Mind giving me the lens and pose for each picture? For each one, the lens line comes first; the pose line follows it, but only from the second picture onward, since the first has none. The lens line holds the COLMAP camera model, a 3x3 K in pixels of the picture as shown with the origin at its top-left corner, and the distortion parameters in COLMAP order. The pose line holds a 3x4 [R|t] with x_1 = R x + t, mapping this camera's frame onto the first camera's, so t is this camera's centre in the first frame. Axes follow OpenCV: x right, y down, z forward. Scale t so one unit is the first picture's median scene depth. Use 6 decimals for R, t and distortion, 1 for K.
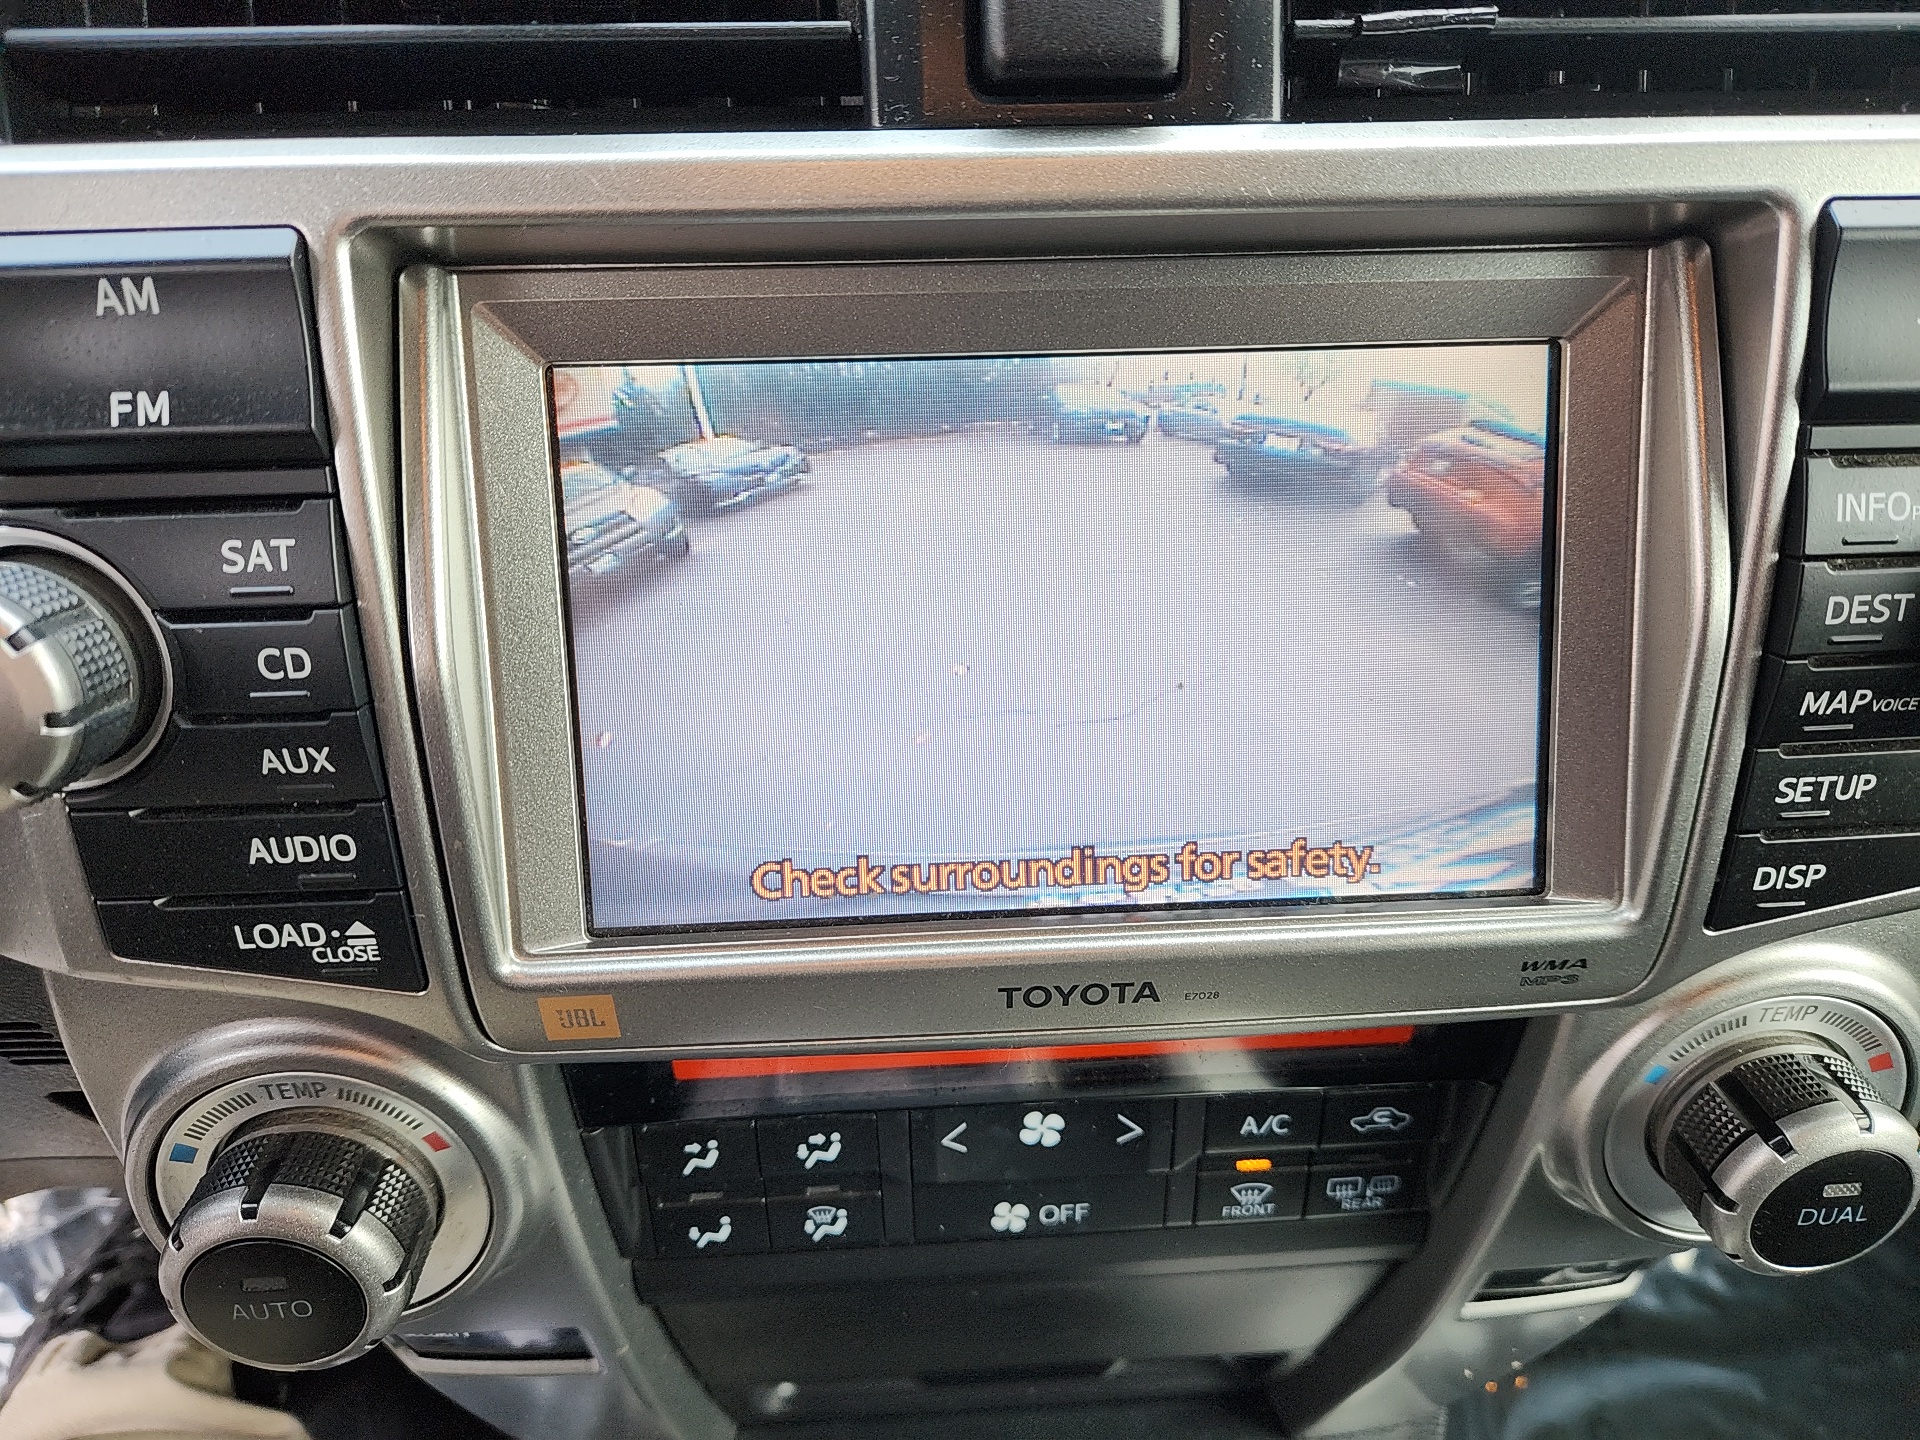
lens RADIAL K [[1337.0, 0, 963.8], [0, 1337.0, 730.7], [0, 0, 1]] dist [0.022733, -0.041556]
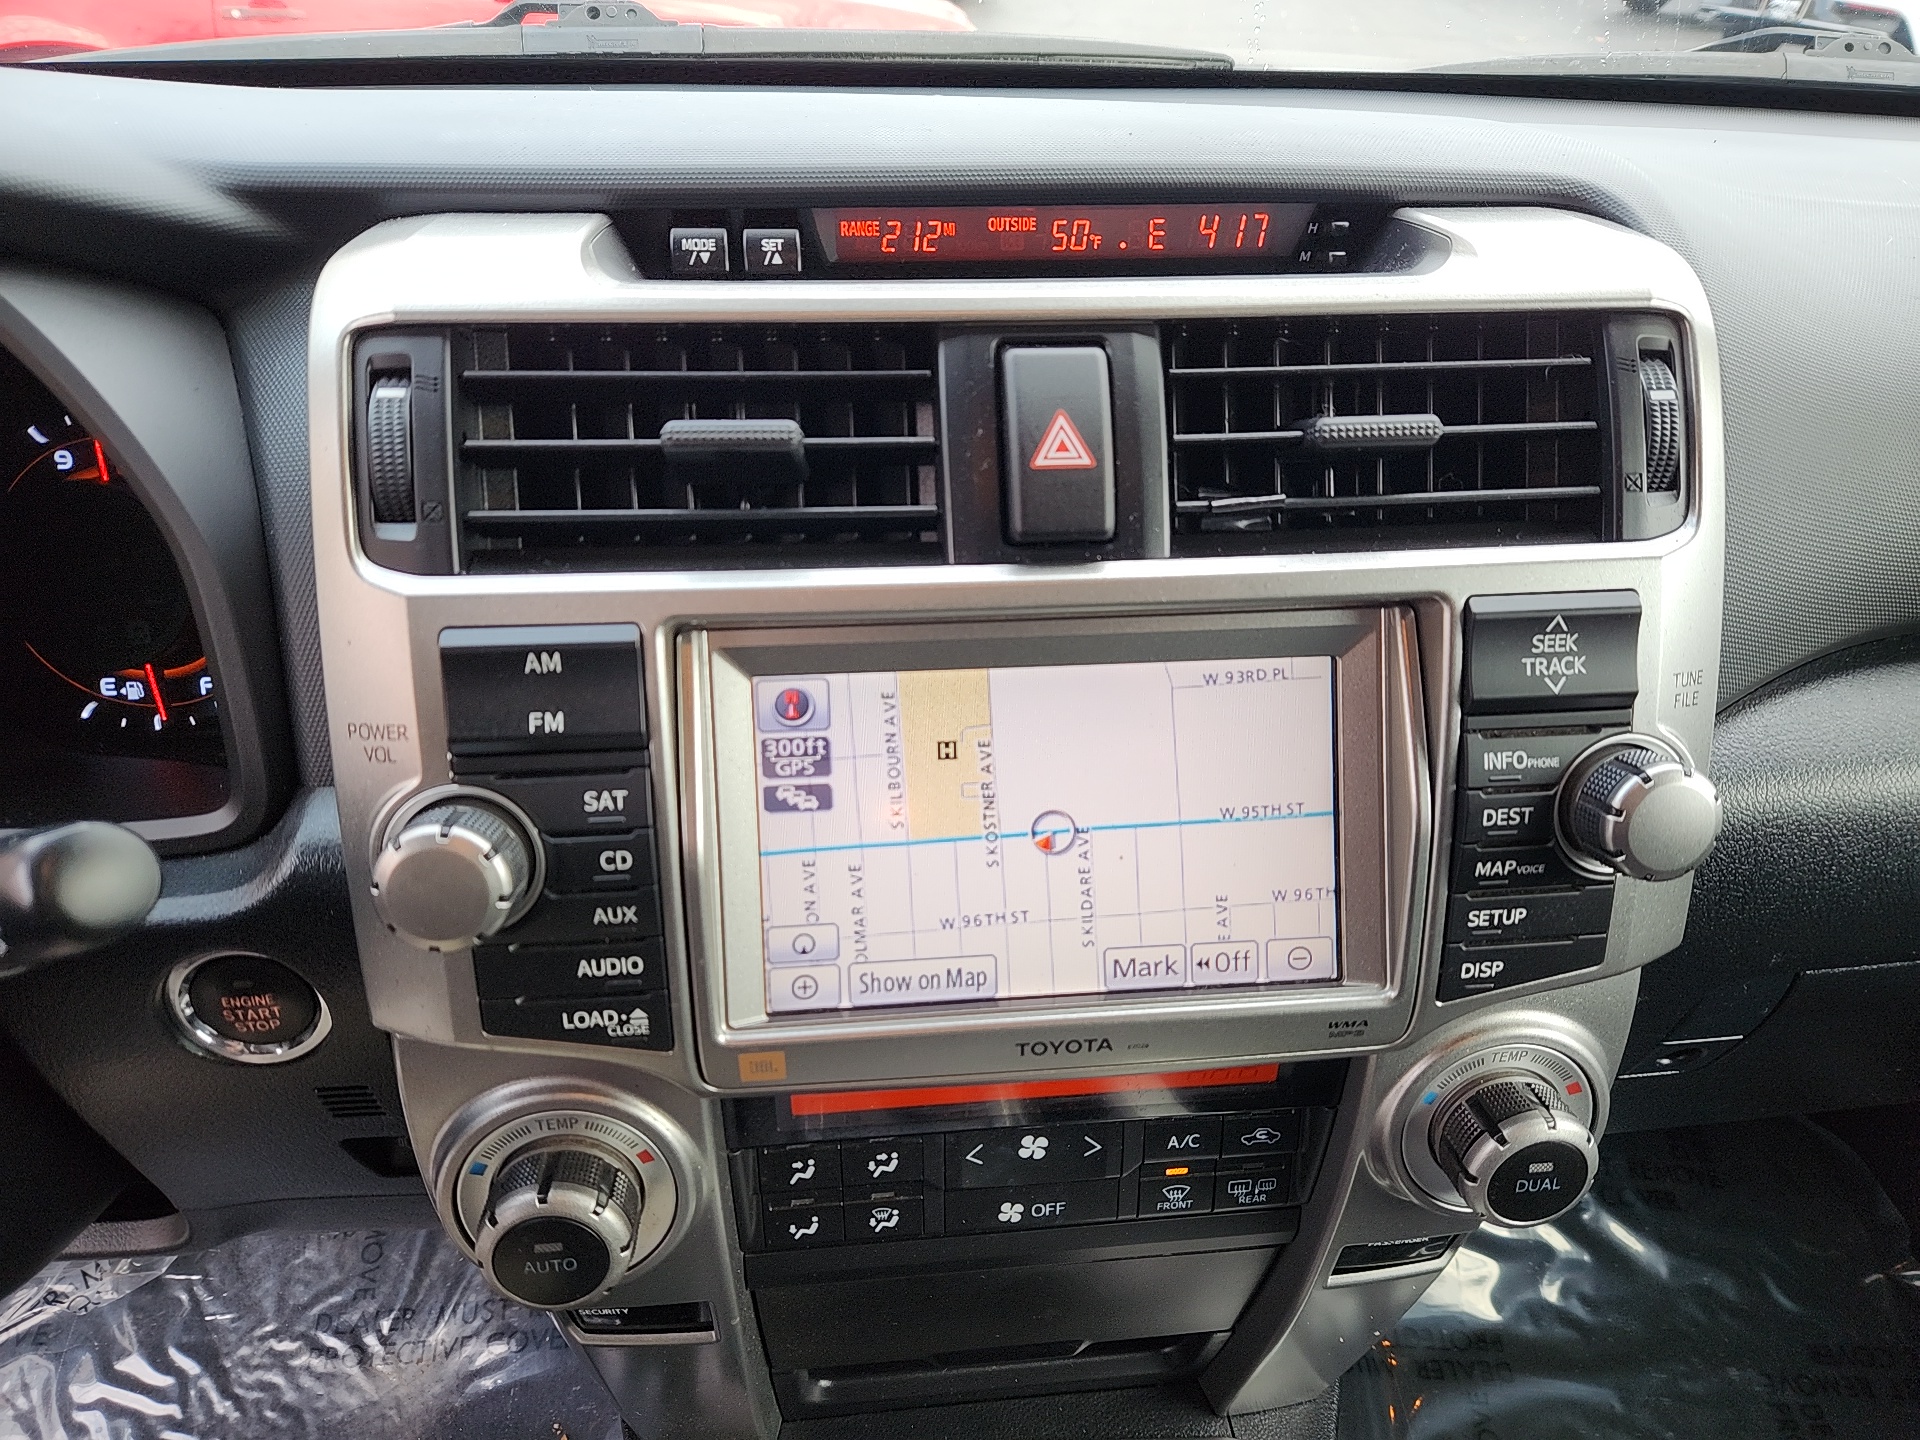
lens RADIAL K [[1292.7, 0, 965.5], [0, 1292.7, 722.3], [0, 0, 1]] dist [0.051180, -0.032478]
pose [[0.998951, -0.007210, 0.045225, -0.104726], [0.010704, 0.996936, -0.077486, -0.079092], [-0.044527, 0.077889, 0.995967, -0.617102]]
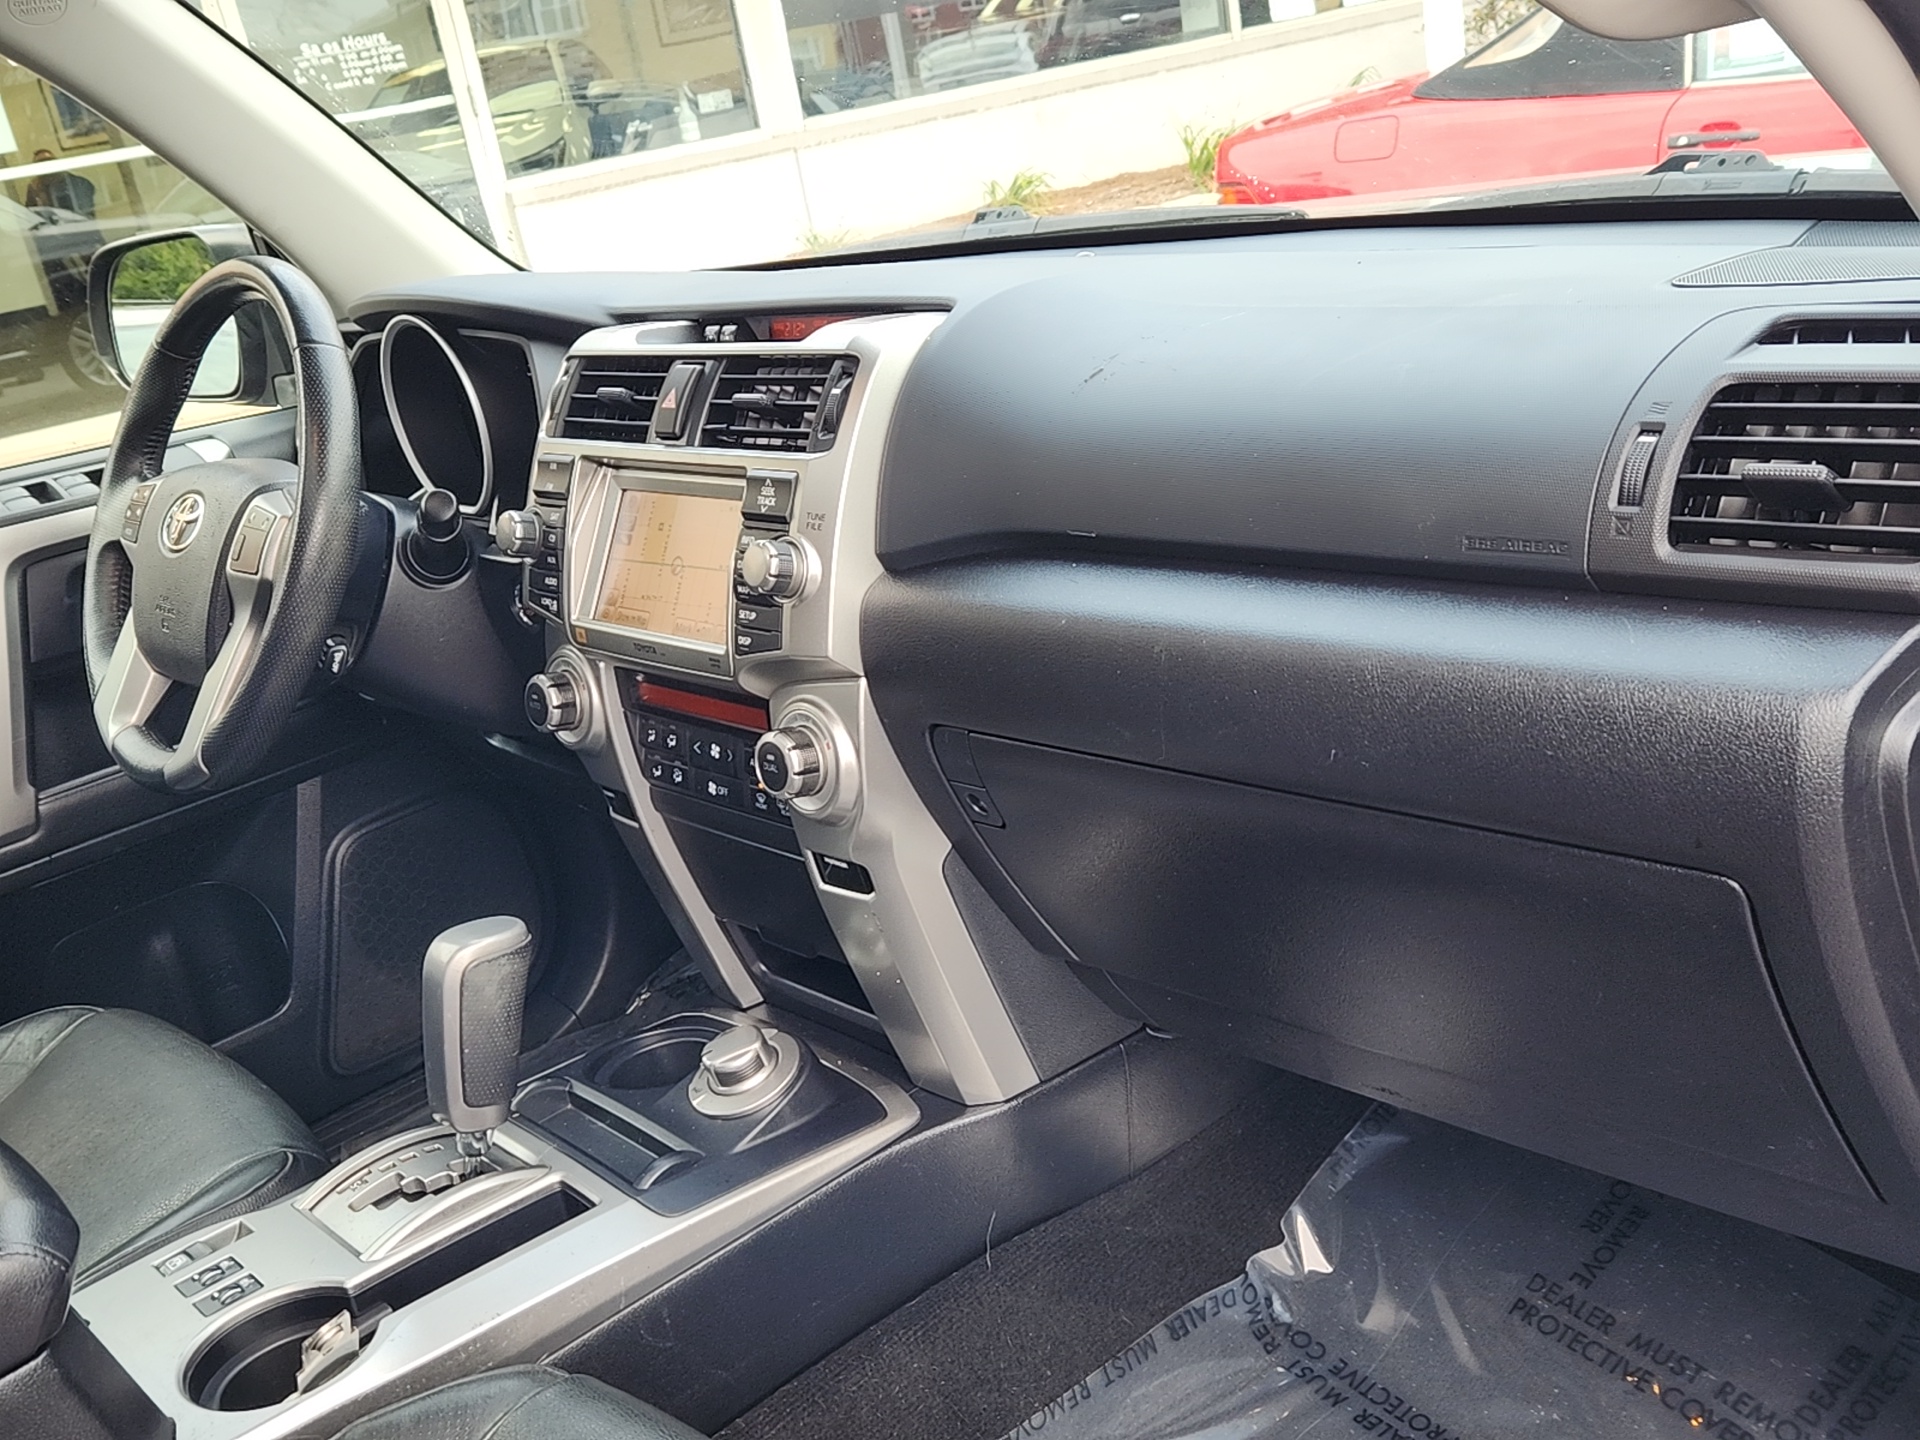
lens RADIAL K [[1767.9, 0, 946.3], [0, 1767.9, 792.4], [0, 0, 1]] dist [0.120246, 0.000000]
pose [[0.625116, 0.195751, -0.755587, 4.679193], [-0.351035, 0.935123, -0.048157, 0.533346], [0.697140, 0.295342, 0.653276, -1.686471]]
